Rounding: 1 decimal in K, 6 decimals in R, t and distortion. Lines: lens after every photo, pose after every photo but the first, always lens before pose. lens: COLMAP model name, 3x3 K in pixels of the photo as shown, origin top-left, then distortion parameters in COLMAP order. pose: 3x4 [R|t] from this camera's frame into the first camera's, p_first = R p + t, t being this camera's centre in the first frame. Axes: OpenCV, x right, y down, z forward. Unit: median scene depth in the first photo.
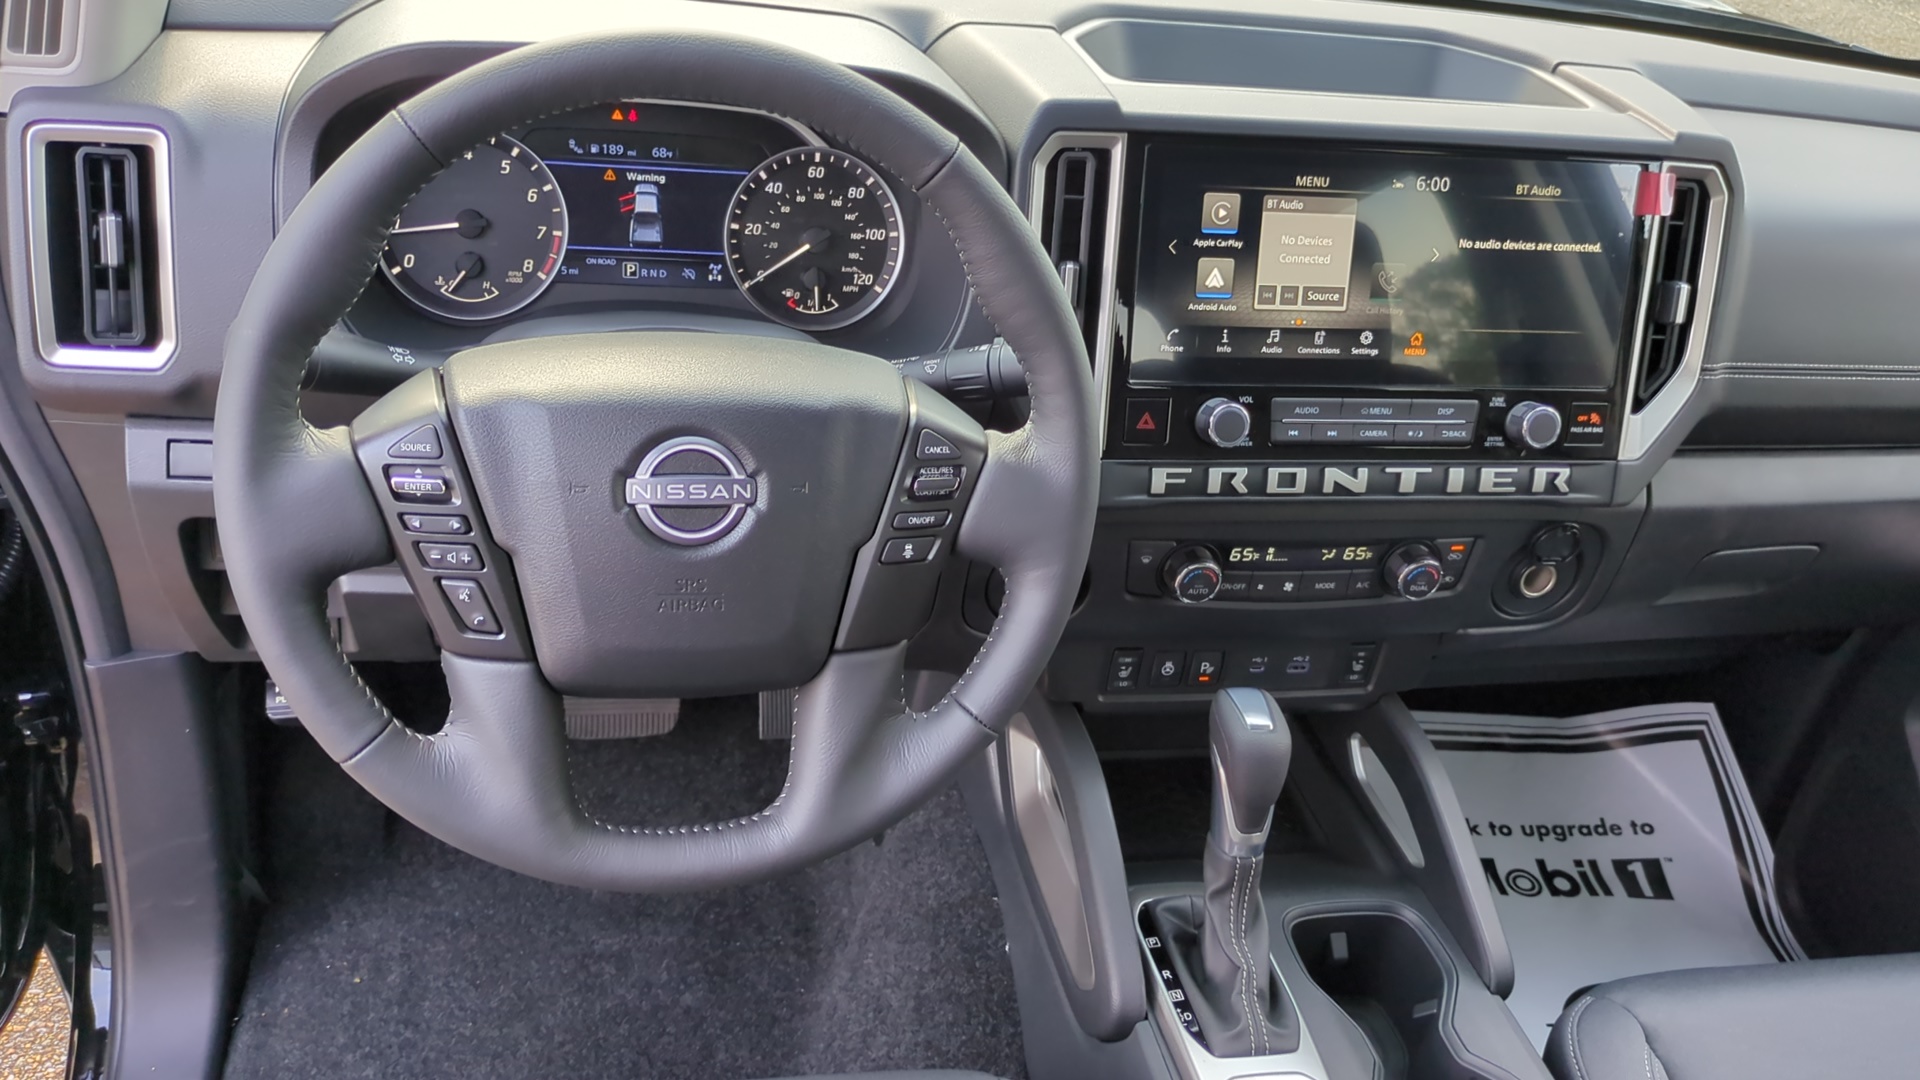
lens RADIAL K [[1635.7, 0, 948.4], [0, 1635.7, 529.8], [0, 0, 1]] dist [0.061062, -0.123171]
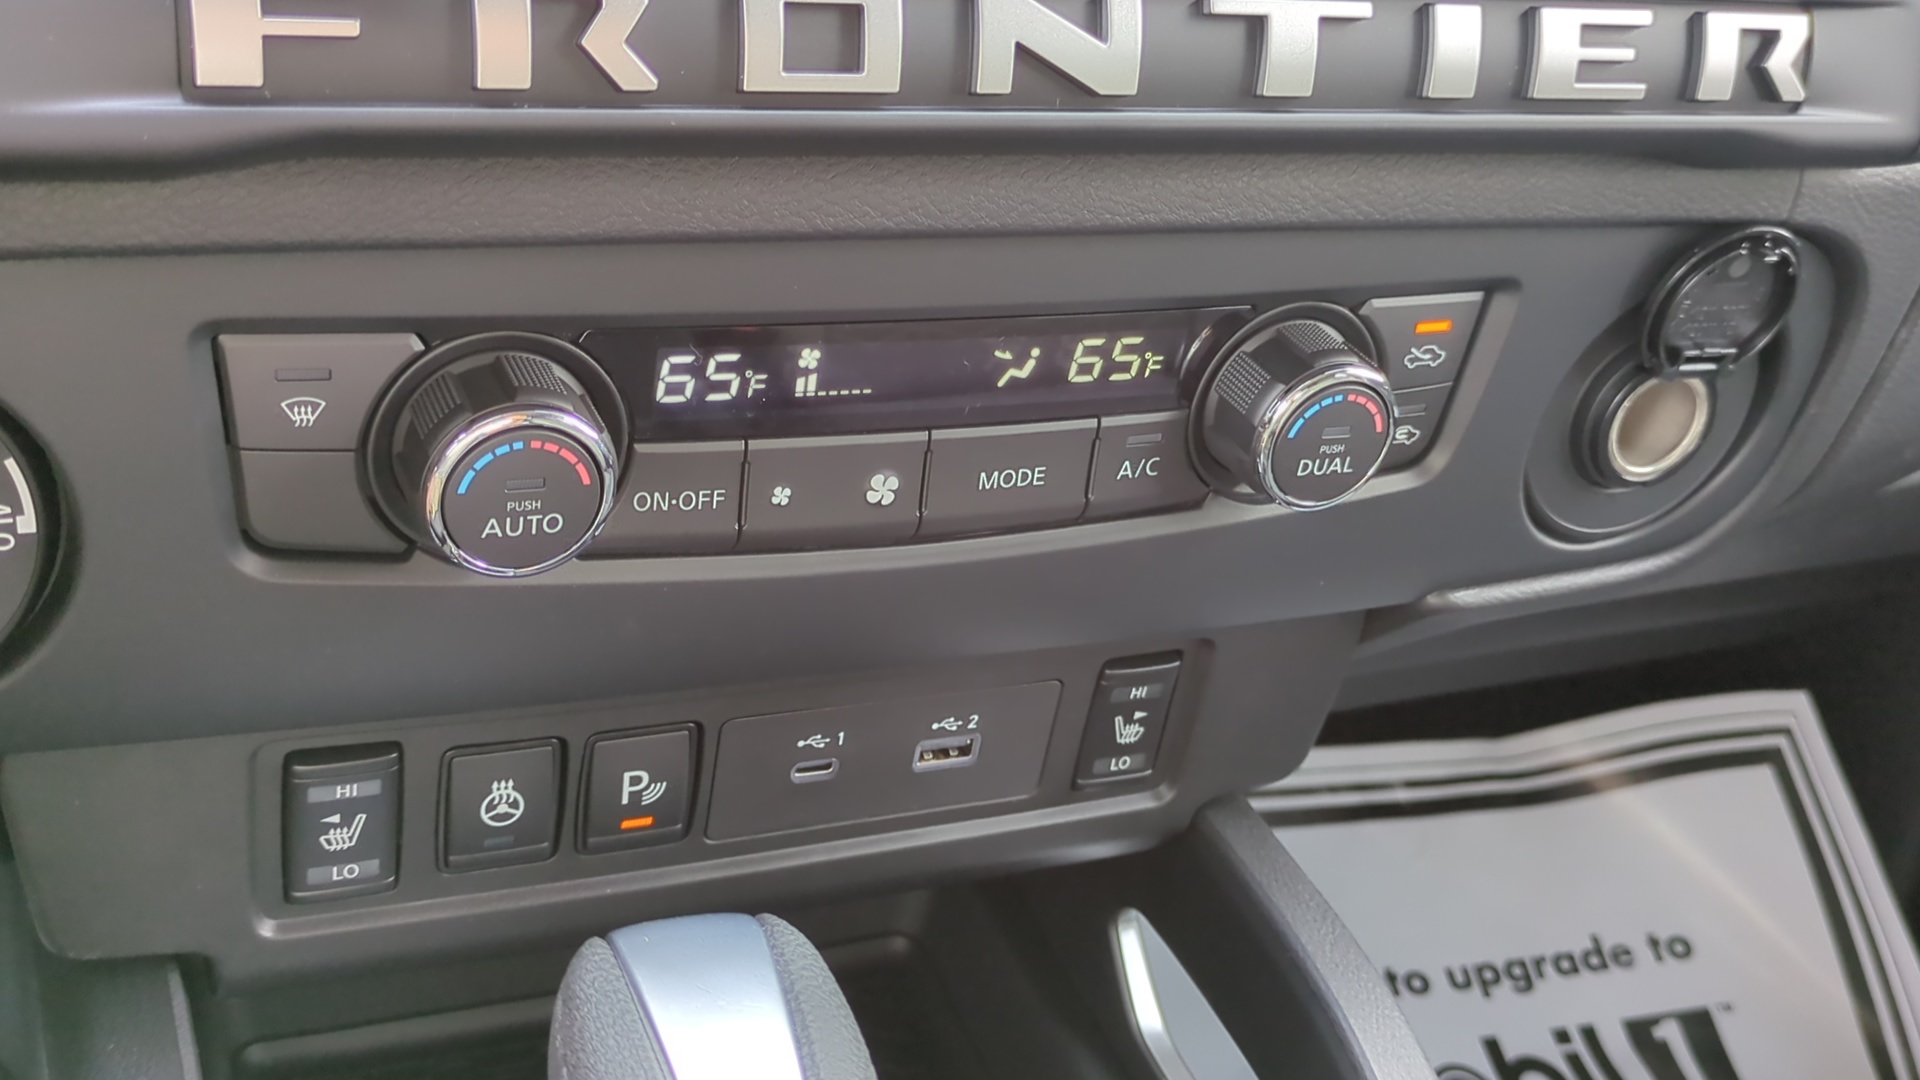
lens RADIAL K [[2064.3, 0, 950.9], [0, 2064.3, 533.2], [0, 0, 1]] dist [0.073479, -0.194878]
pose [[0.981369, -0.065912, 0.180476, 0.160746], [0.060732, 0.997572, 0.034087, 0.032054], [-0.182284, -0.022492, 0.982989, 0.678185]]
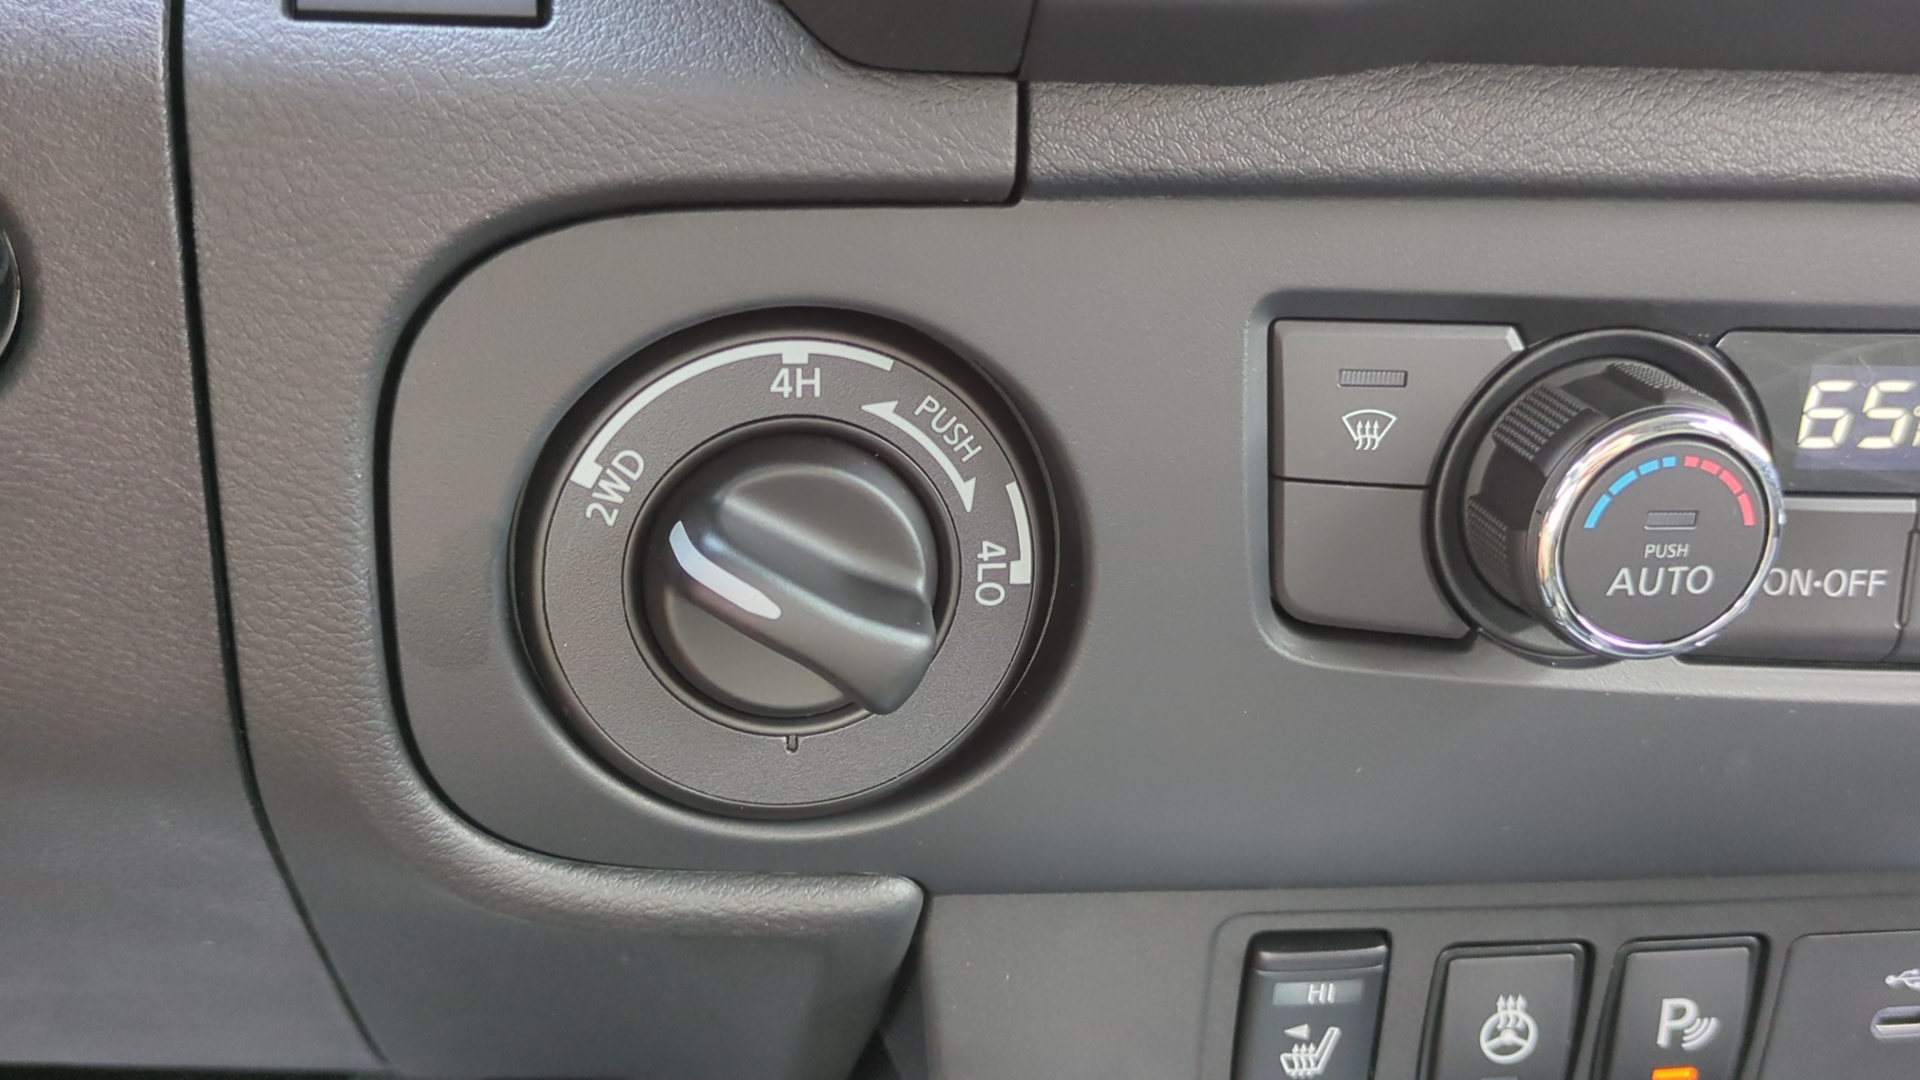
lens RADIAL K [[2064.3, 0, 950.9], [0, 2064.3, 533.2], [0, 0, 1]] dist [0.073479, -0.194878]
pose [[0.996298, -0.046844, -0.072082, 0.090170], [0.033258, 0.983234, -0.179290, 0.072235], [0.079272, 0.176229, 0.981152, 0.768818]]
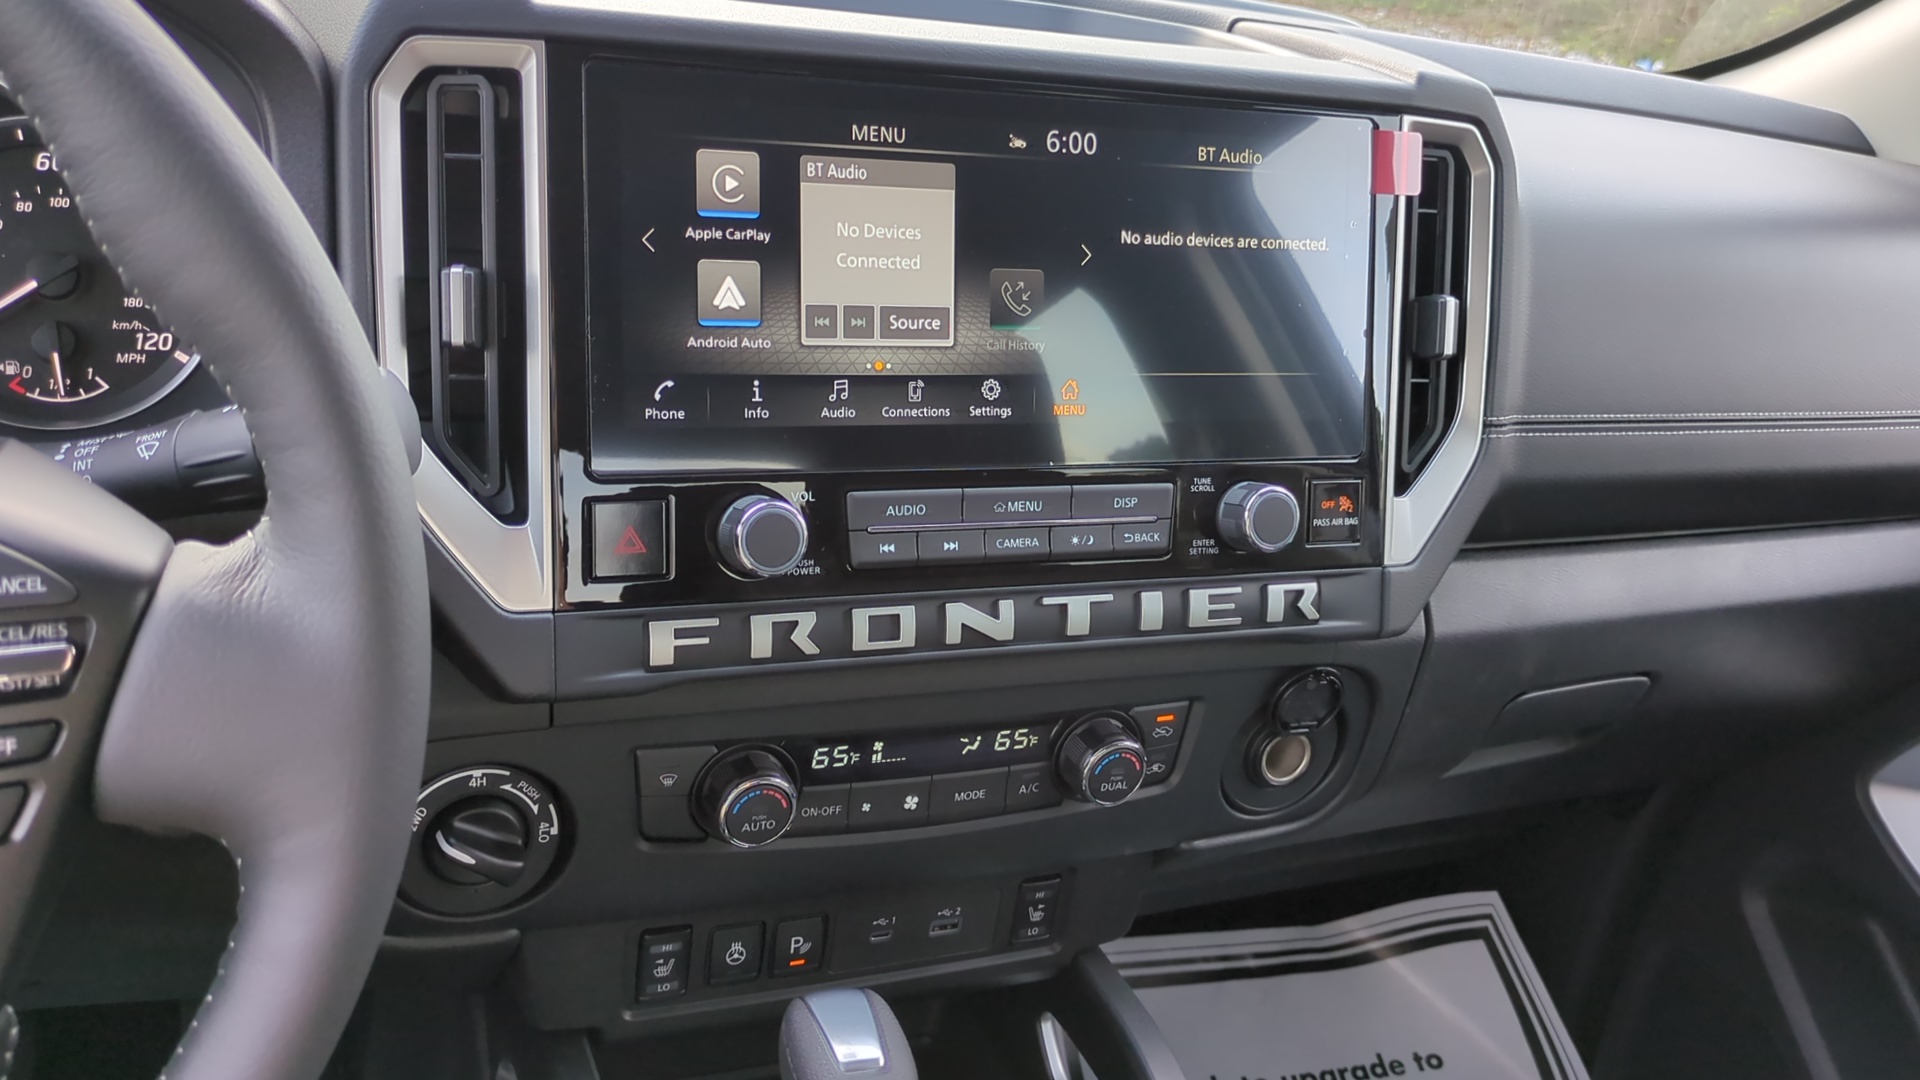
lens RADIAL K [[1635.7, 0, 948.4], [0, 1635.7, 529.8], [0, 0, 1]] dist [0.061062, -0.123171]
pose [[0.982712, -0.060263, 0.175060, 0.123188], [0.081276, 0.989982, -0.115456, 0.005334], [-0.166349, 0.127688, 0.977765, 0.392255]]
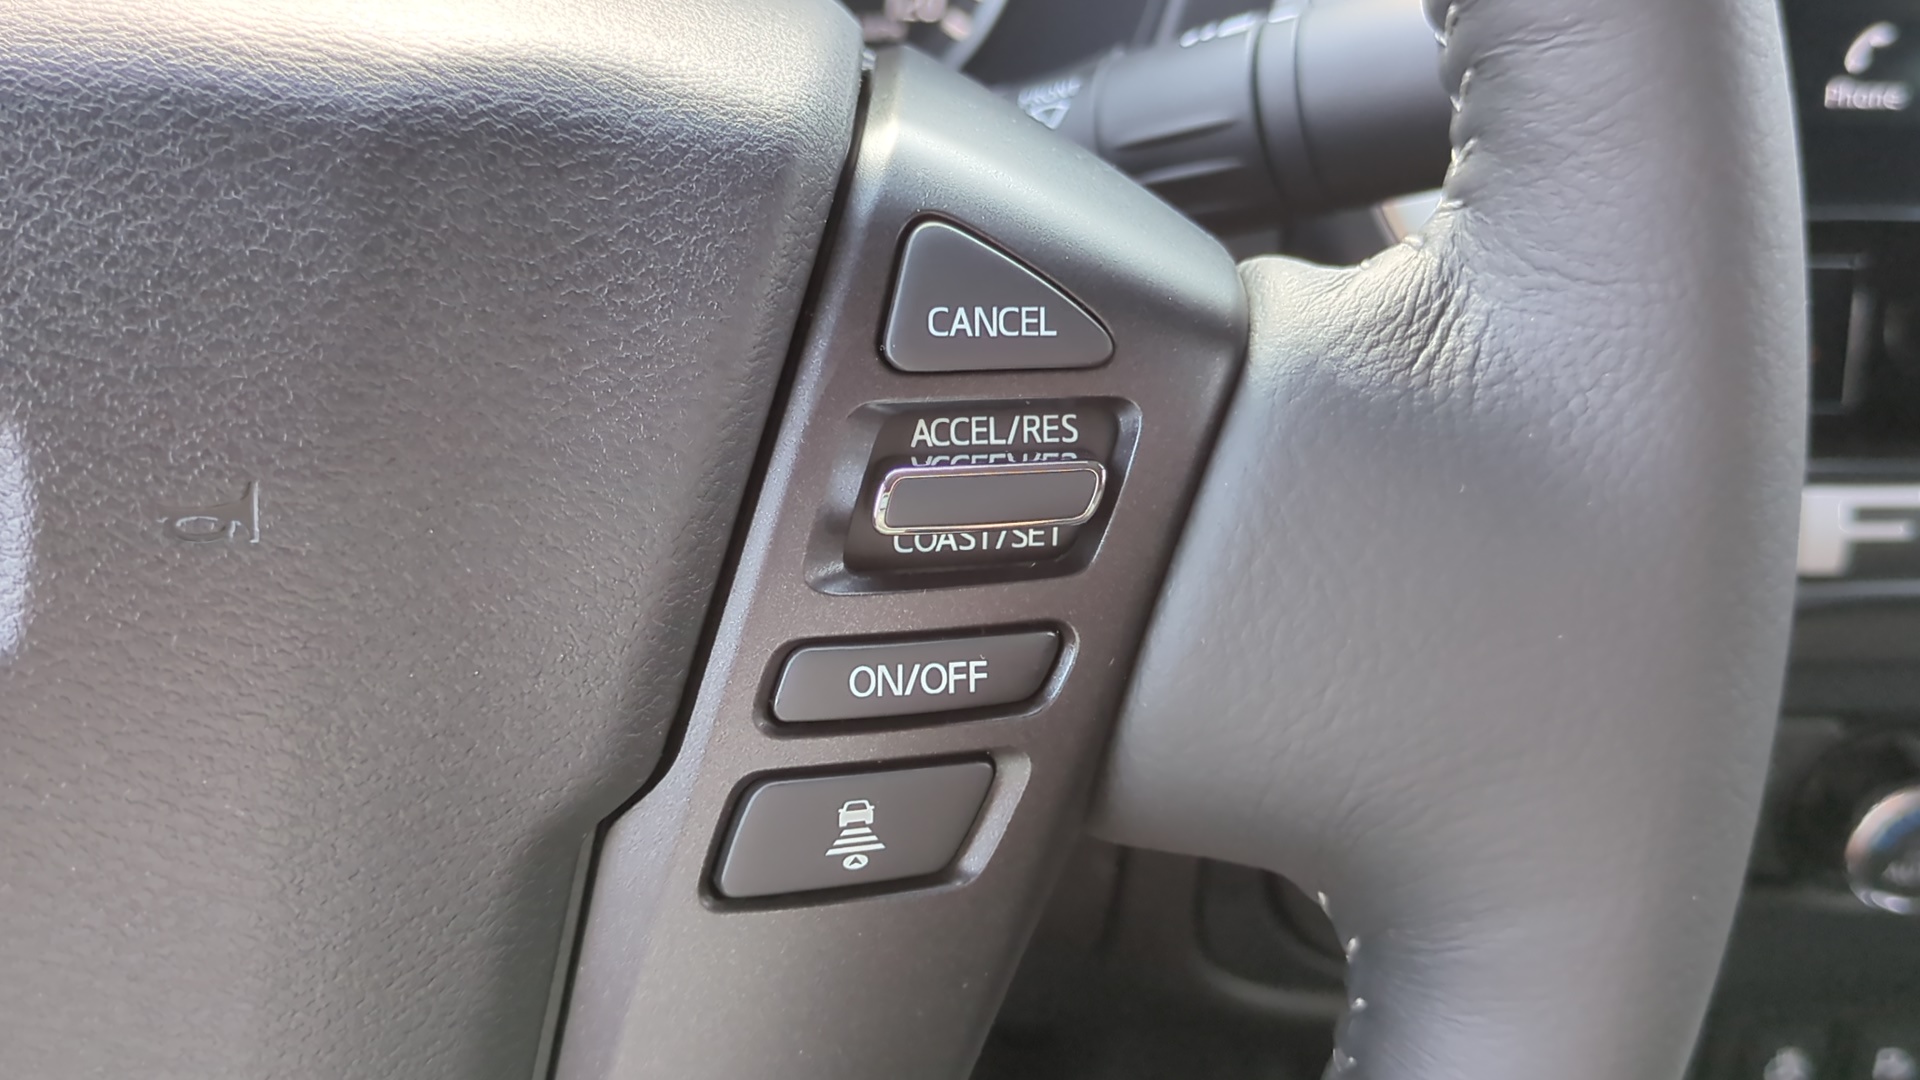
lens RADIAL K [[2064.3, 0, 950.9], [0, 2064.3, 533.2], [0, 0, 1]] dist [0.073479, -0.194878]
pose [[0.990793, -0.013400, -0.134724, 0.016119], [0.005408, 0.998213, -0.059518, -0.006691], [0.135281, 0.058241, 0.989094, 0.563680]]
